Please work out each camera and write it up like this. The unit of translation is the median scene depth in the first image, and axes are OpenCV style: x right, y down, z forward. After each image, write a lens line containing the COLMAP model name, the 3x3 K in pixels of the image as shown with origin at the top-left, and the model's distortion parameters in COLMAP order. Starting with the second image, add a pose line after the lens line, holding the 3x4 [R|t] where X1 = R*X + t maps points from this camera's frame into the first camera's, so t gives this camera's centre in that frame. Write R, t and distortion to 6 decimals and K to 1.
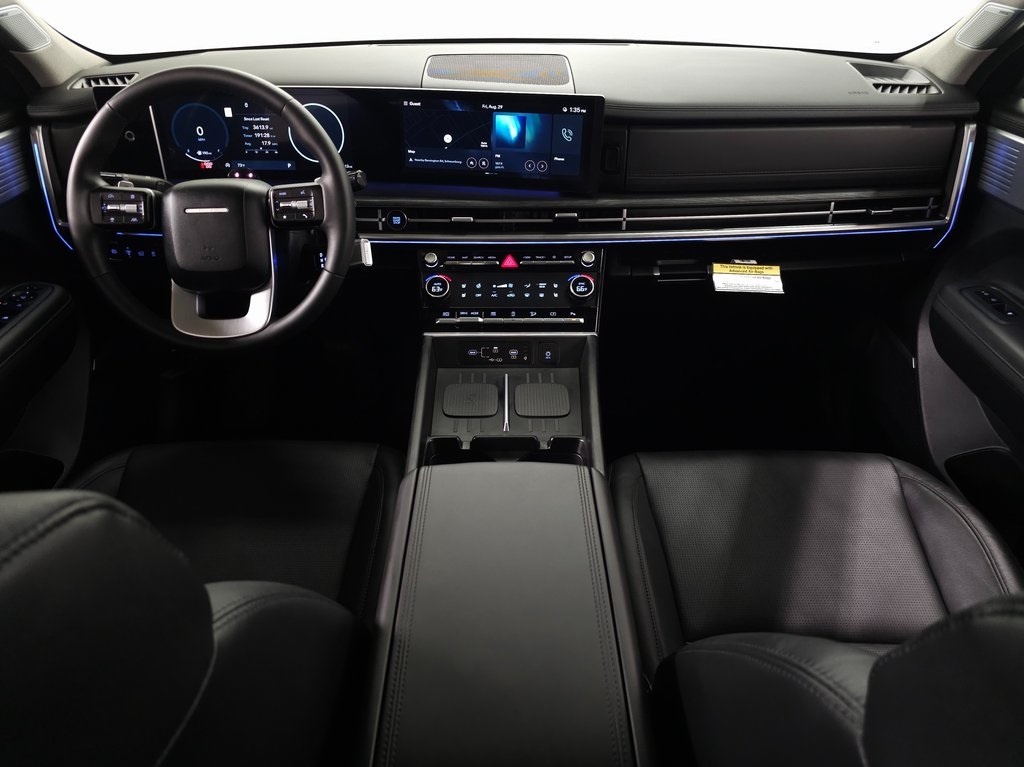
lens RADIAL K [[674.2, 0, 499.3], [0, 674.2, 387.5], [0, 0, 1]] dist [0.058055, -0.060356]
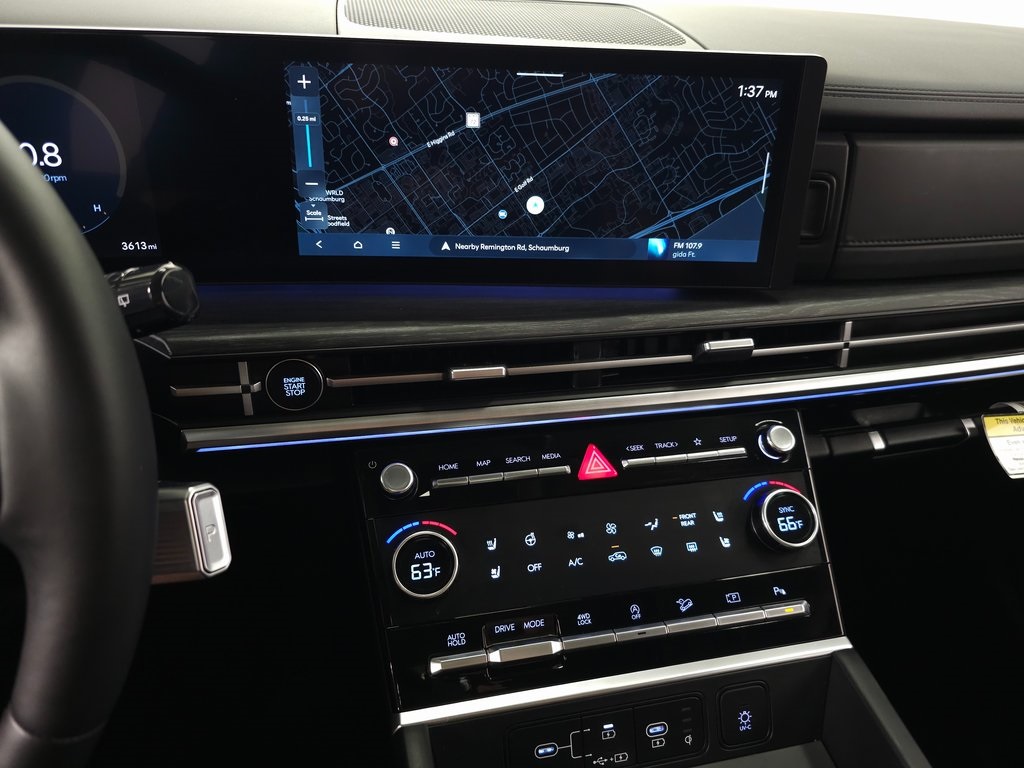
lens RADIAL K [[693.4, 0, 519.8], [0, 693.4, 378.2], [0, 0, 1]] dist [0.055076, -0.109435]
pose [[0.975166, -0.072835, 0.209155, -0.112189], [0.094120, 0.991144, -0.093674, -0.205732], [-0.200480, 0.111033, 0.973385, 0.616103]]
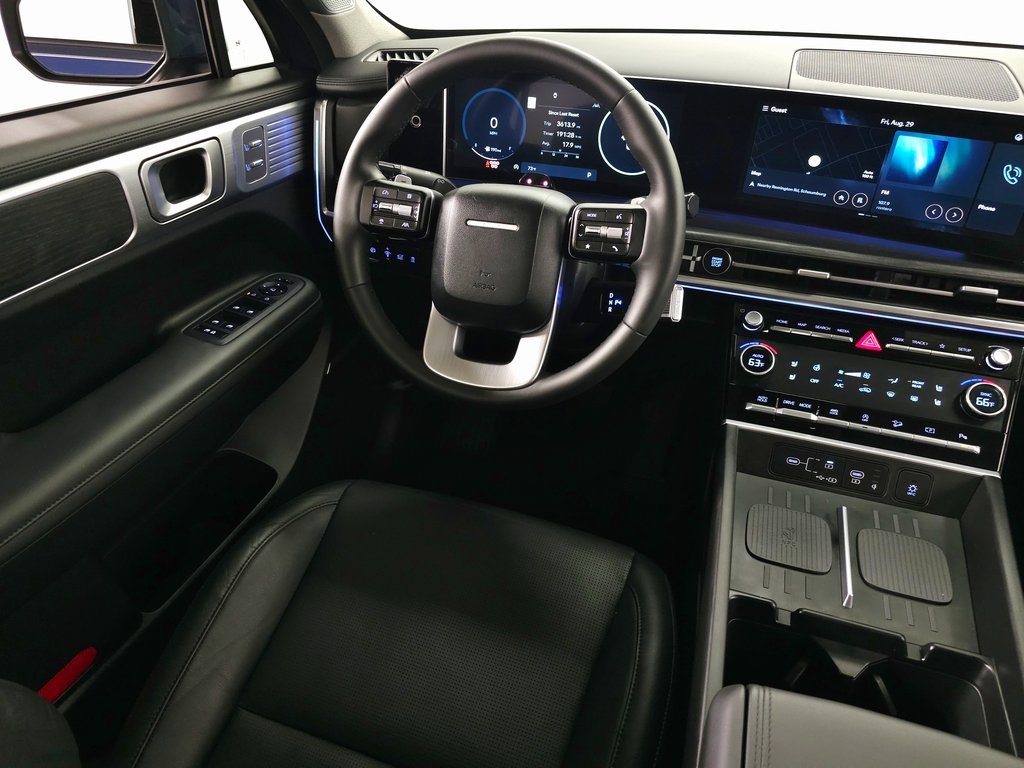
lens RADIAL K [[676.6, 0, 508.8], [0, 676.6, 383.3], [0, 0, 1]] dist [0.060591, -0.069564]
pose [[0.945416, 0.190973, -0.264041, -0.145029], [-0.194896, 0.980756, 0.011515, -0.080303], [0.261159, 0.040574, 0.964443, 0.224176]]
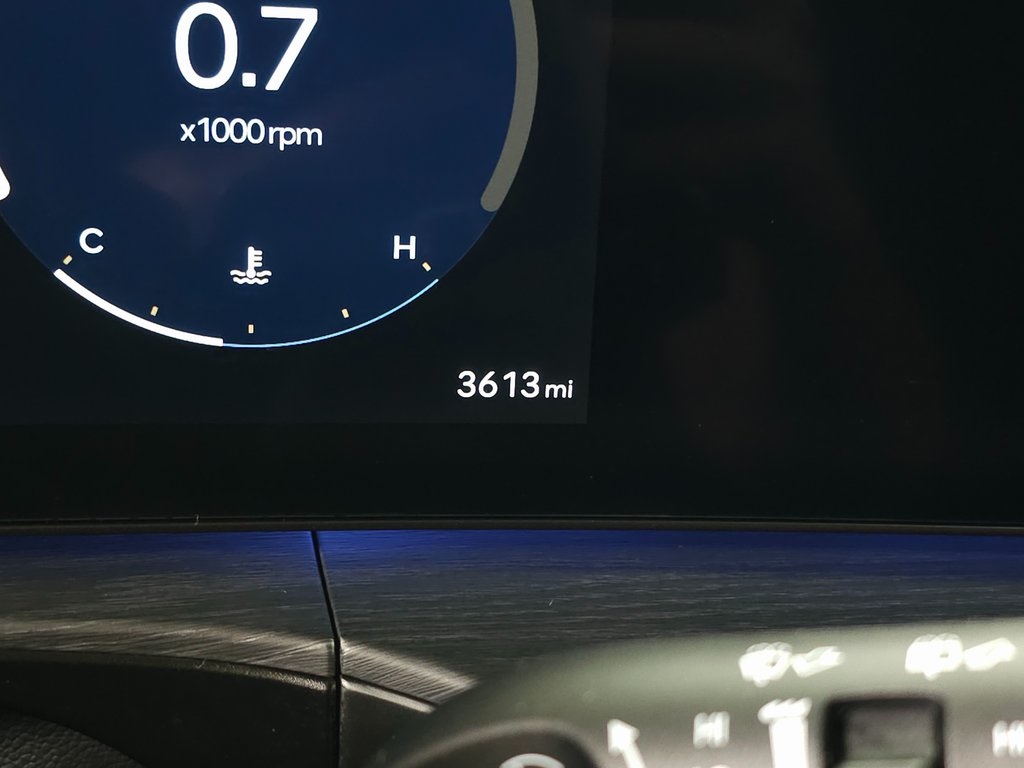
lens RADIAL K [[722.1, 0, 512.0], [0, 722.1, 384.0], [0, 0, 1]] dist [0.008945, -0.002450]
pose [[0.981905, -0.015154, 0.188769, -0.253541], [0.049723, 0.982452, -0.179767, -0.315094], [-0.182732, 0.185900, 0.965427, 0.920710]]
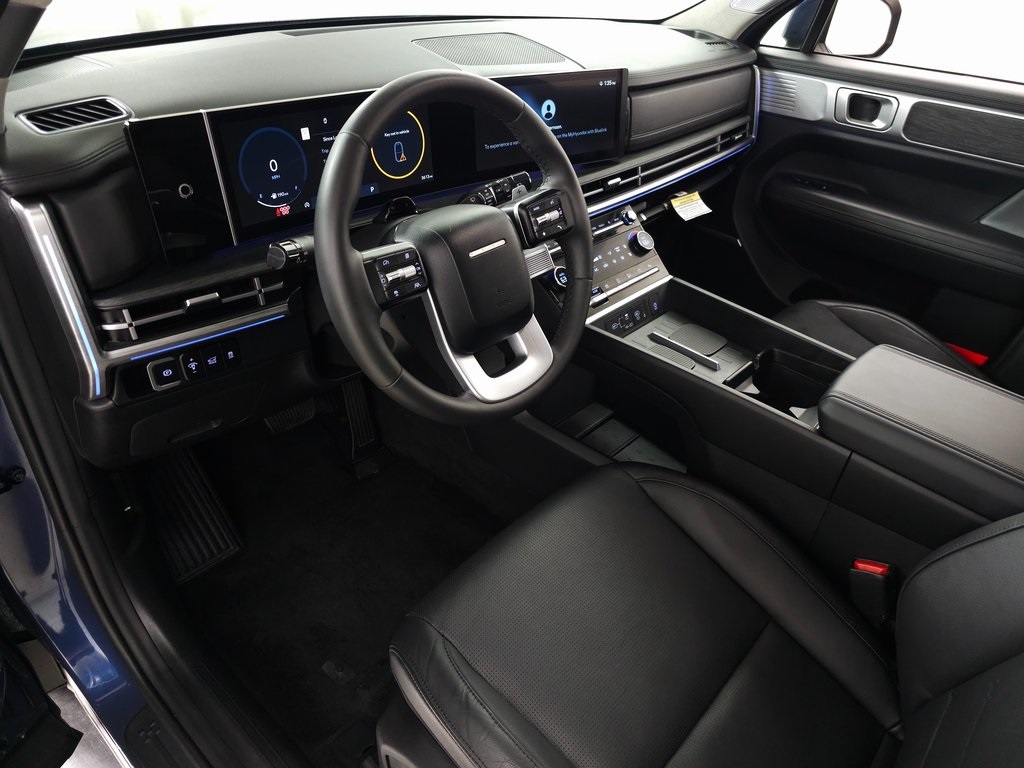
lens RADIAL K [[676.6, 0, 508.8], [0, 676.6, 383.3], [0, 0, 1]] dist [0.060591, -0.069564]
pose [[0.672788, -0.375474, 0.637476, -0.825120], [0.358429, 0.919195, 0.163123, -0.194761], [-0.647213, 0.118743, 0.753005, 0.326176]]
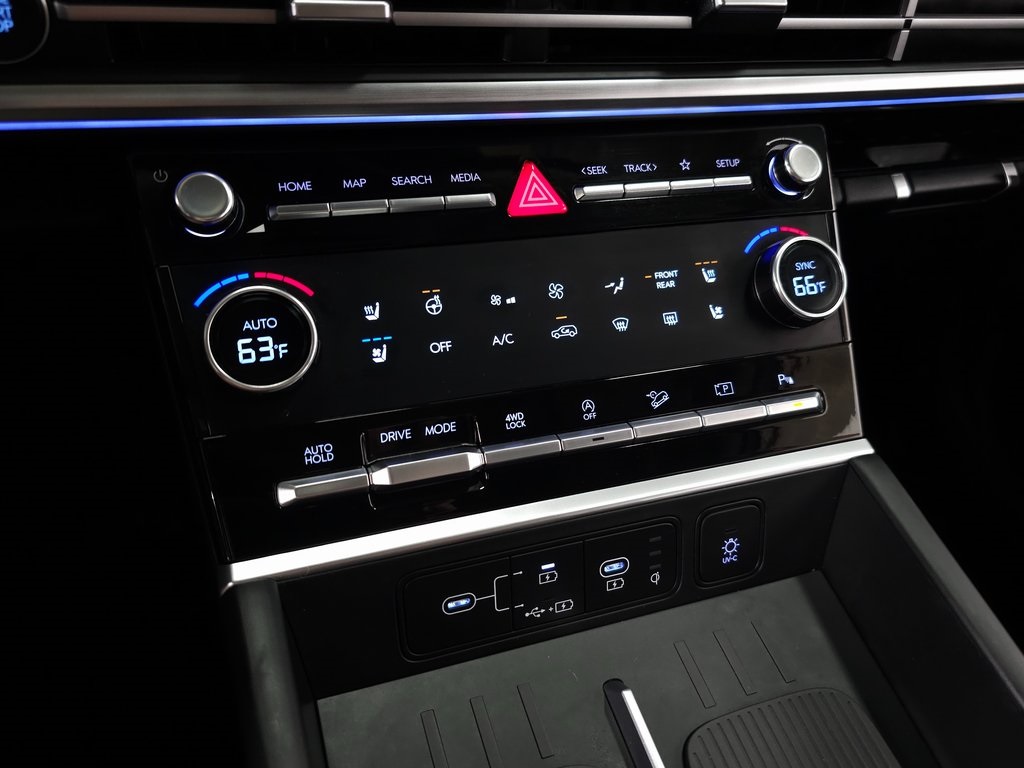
lens RADIAL K [[776.7, 0, 510.4], [0, 776.7, 380.3], [0, 0, 1]] dist [0.070523, -0.121024]
pose [[0.936523, -0.133345, 0.324259, -0.099457], [0.076240, 0.980175, 0.182879, -0.174303], [-0.342217, -0.146549, 0.928122, 0.733323]]
